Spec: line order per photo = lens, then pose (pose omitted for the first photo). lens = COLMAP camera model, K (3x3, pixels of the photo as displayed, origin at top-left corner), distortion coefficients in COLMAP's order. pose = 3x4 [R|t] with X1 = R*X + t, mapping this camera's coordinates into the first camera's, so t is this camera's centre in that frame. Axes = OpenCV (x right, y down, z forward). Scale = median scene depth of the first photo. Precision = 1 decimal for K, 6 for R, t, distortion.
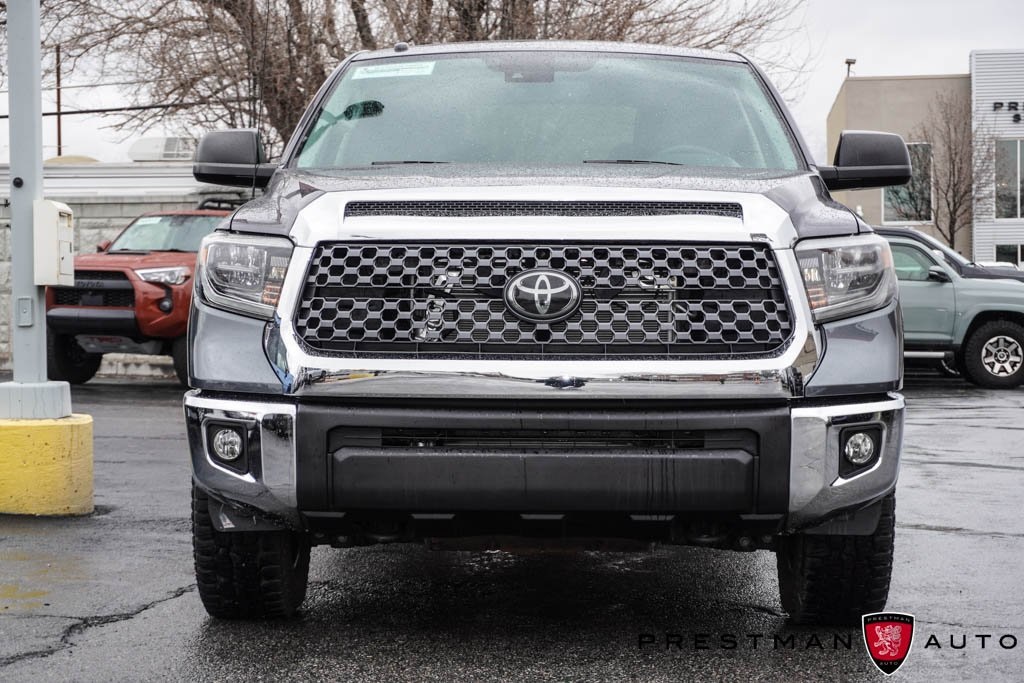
lens RADIAL K [[2308.8, 0, 511.7], [0, 2308.8, 340.0], [0, 0, 1]] dist [-0.053612, 0.000000]
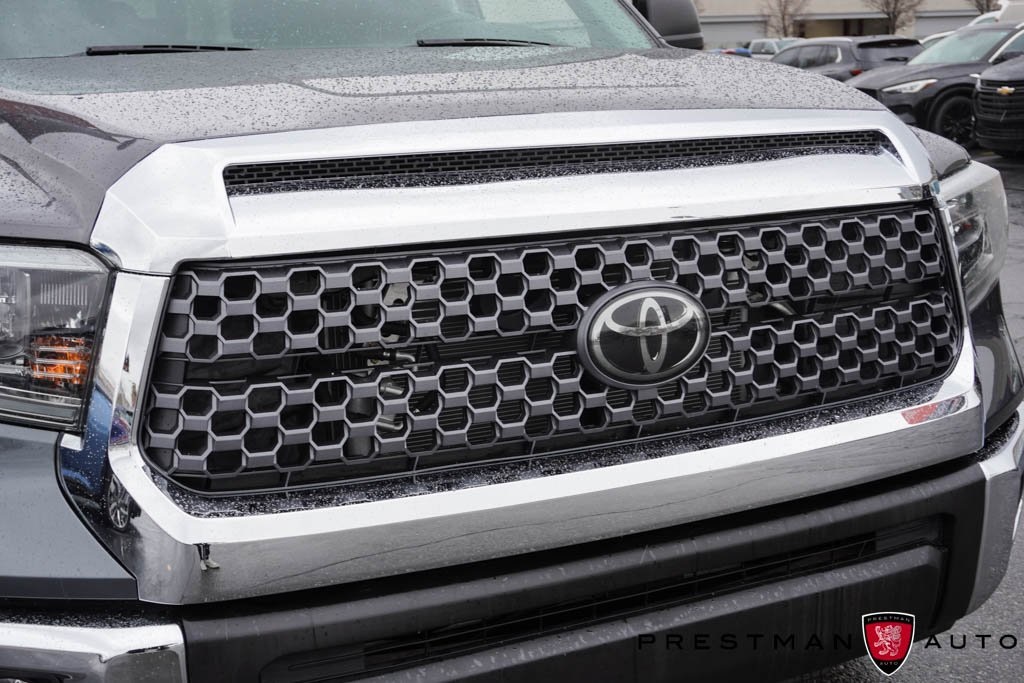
lens RADIAL K [[1225.2, 0, 513.2], [0, 1225.2, 343.1], [0, 0, 1]] dist [0.021220, 0.000000]
pose [[0.896723, -0.121021, 0.425726, -0.131064], [0.037988, 0.979386, 0.198394, -0.073234], [-0.440959, -0.161732, 0.882835, 0.762145]]
